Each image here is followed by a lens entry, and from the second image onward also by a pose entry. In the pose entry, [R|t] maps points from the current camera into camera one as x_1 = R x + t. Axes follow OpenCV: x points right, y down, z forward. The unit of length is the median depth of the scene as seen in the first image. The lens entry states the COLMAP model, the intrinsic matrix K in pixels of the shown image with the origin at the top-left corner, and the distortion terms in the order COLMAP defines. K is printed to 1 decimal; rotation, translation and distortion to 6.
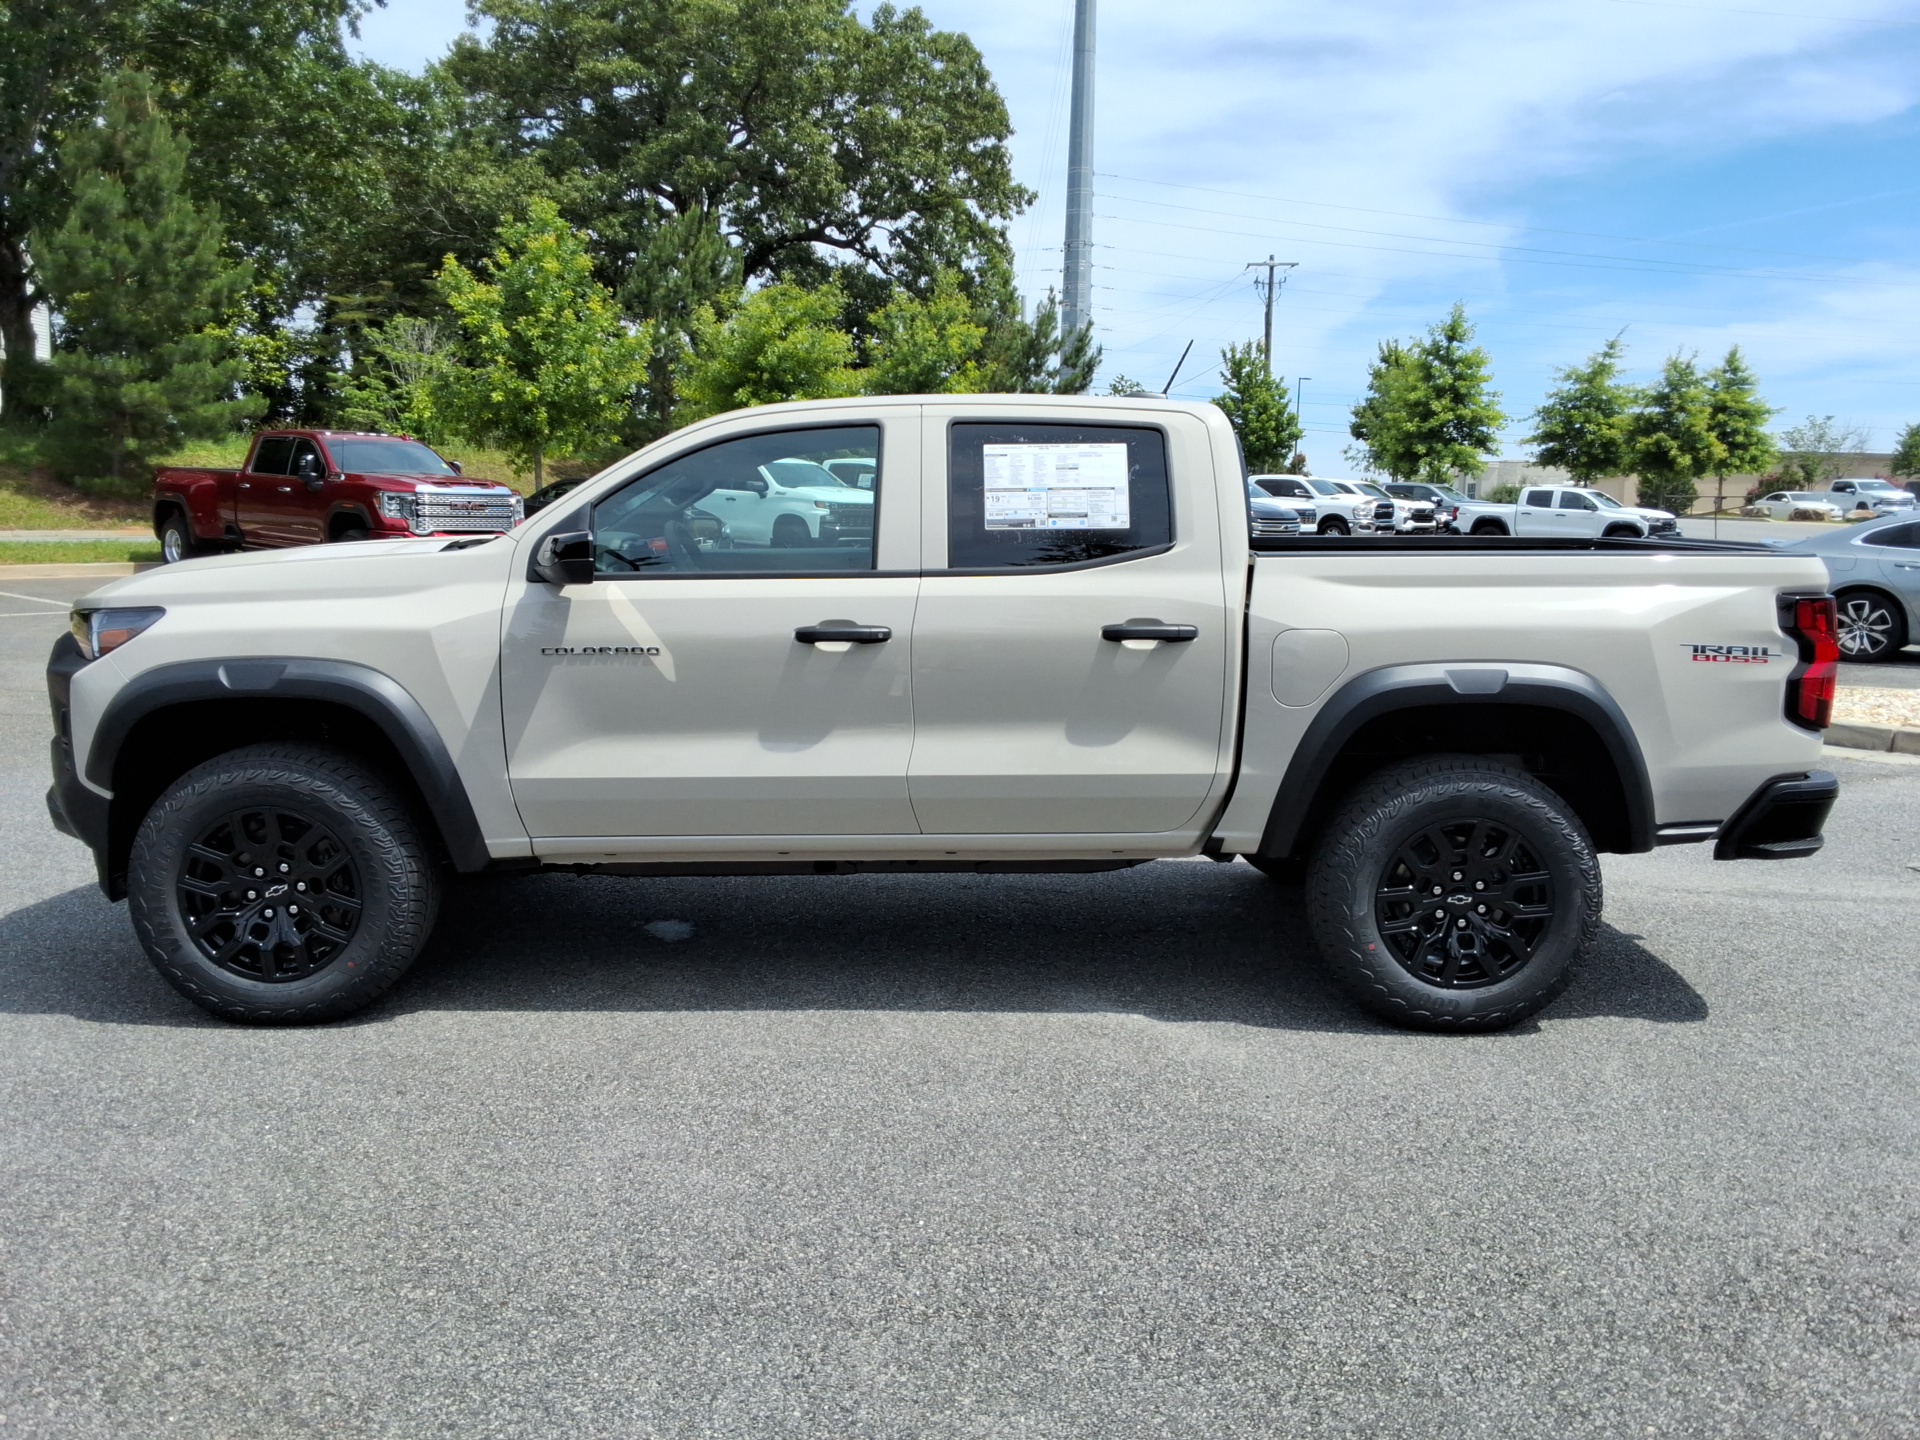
lens RADIAL K [[1549.4, 0, 959.6], [0, 1549.4, 697.8], [0, 0, 1]] dist [0.105011, -0.158768]
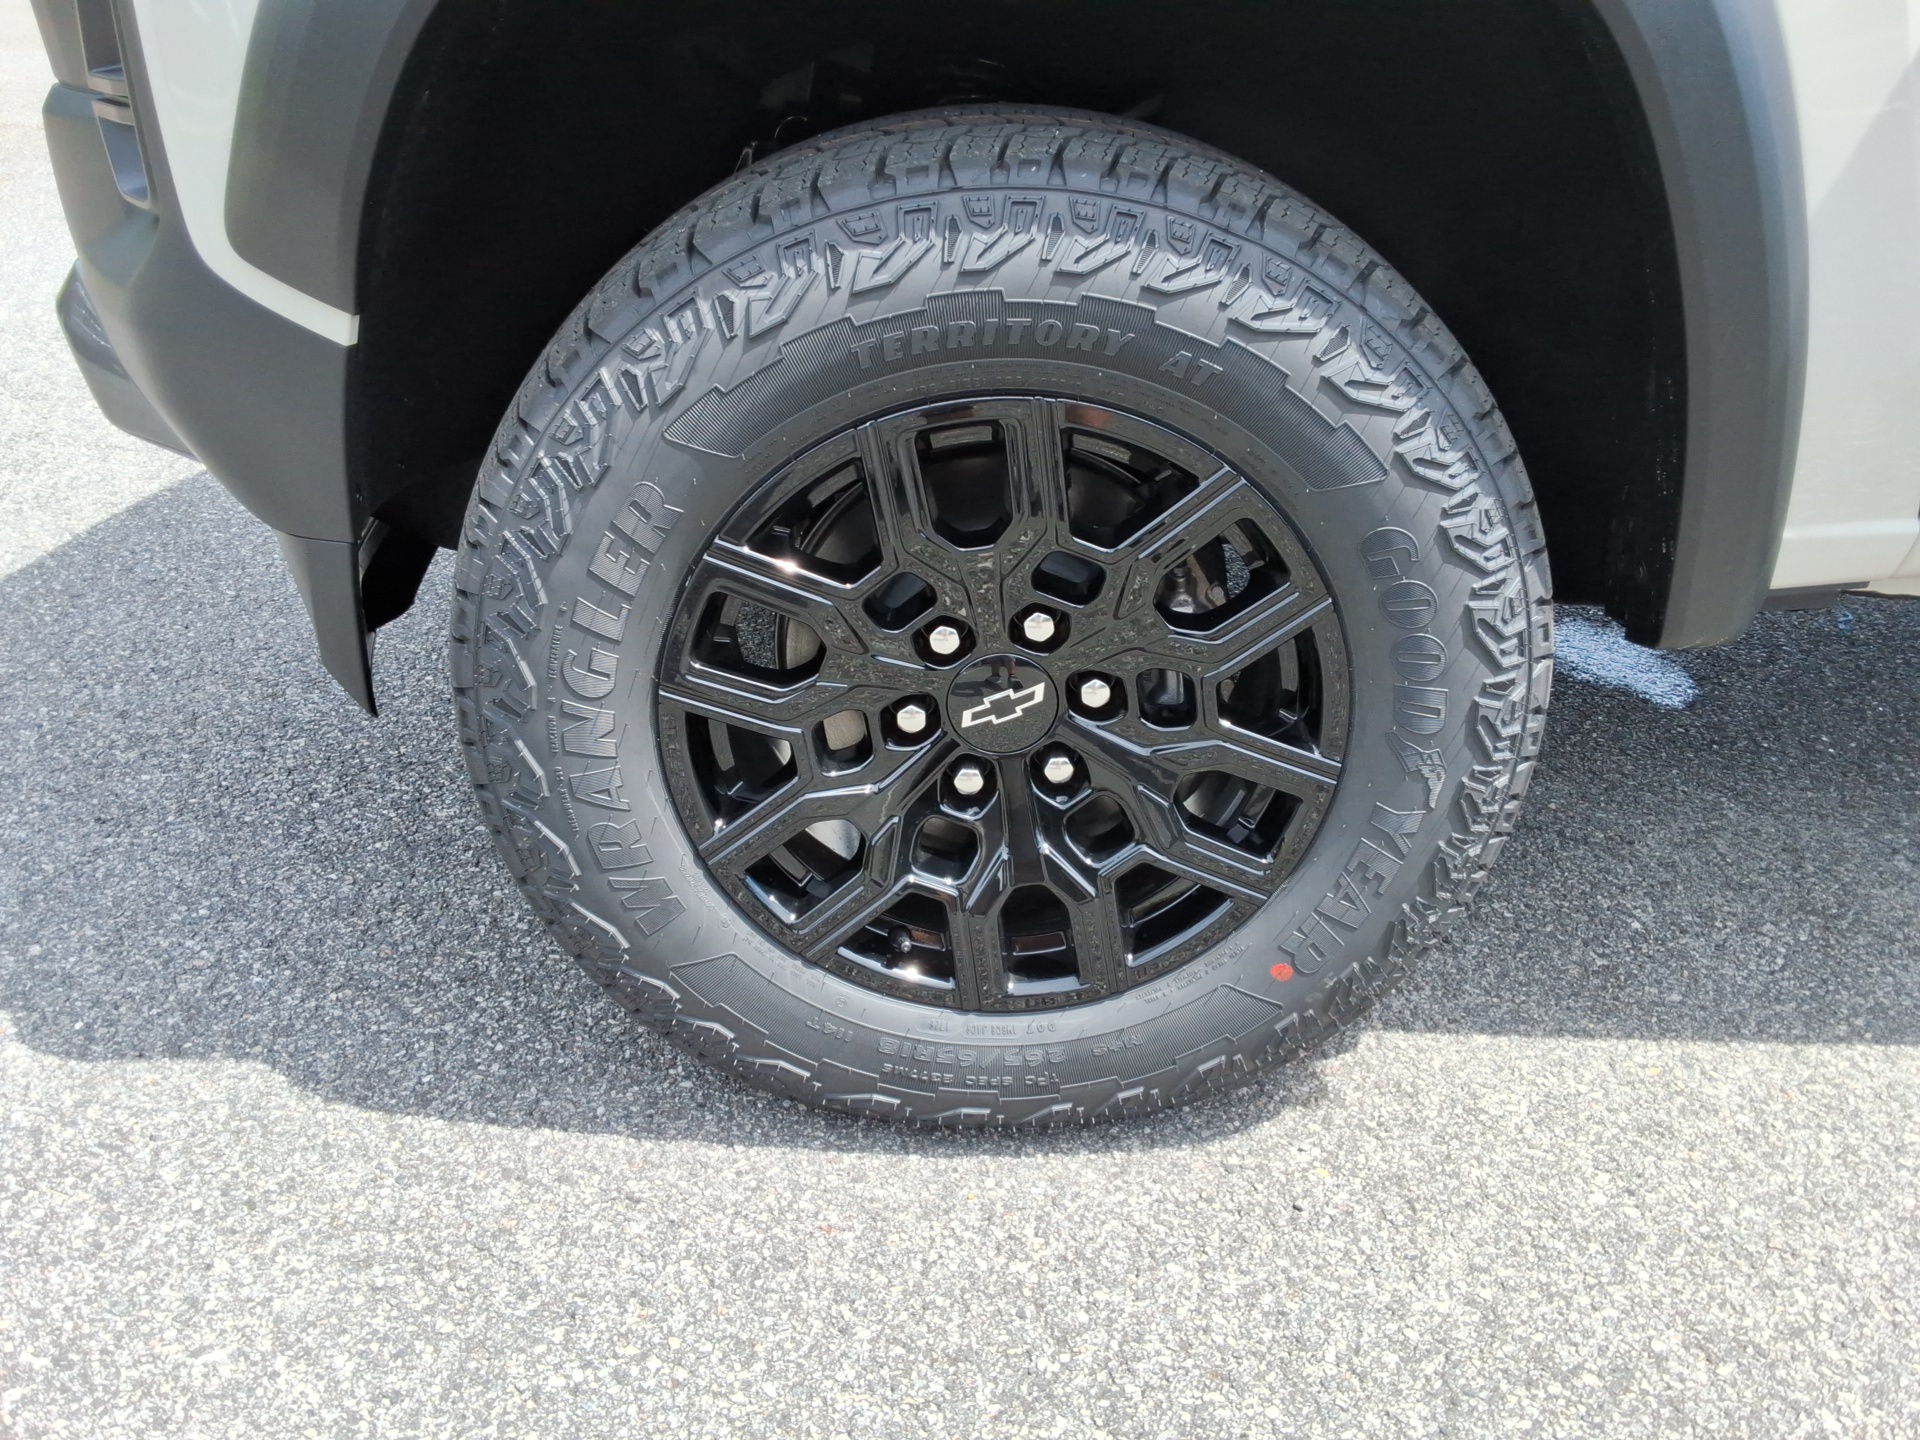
lens RADIAL K [[1532.3, 0, 982.0], [0, 1532.3, 701.5], [0, 0, 1]] dist [0.146574, -0.252937]
pose [[0.999698, 0.016186, 0.018476, -0.435900], [-0.021333, 0.945000, 0.326373, 0.035541], [-0.012177, -0.326669, 0.945060, 0.740399]]
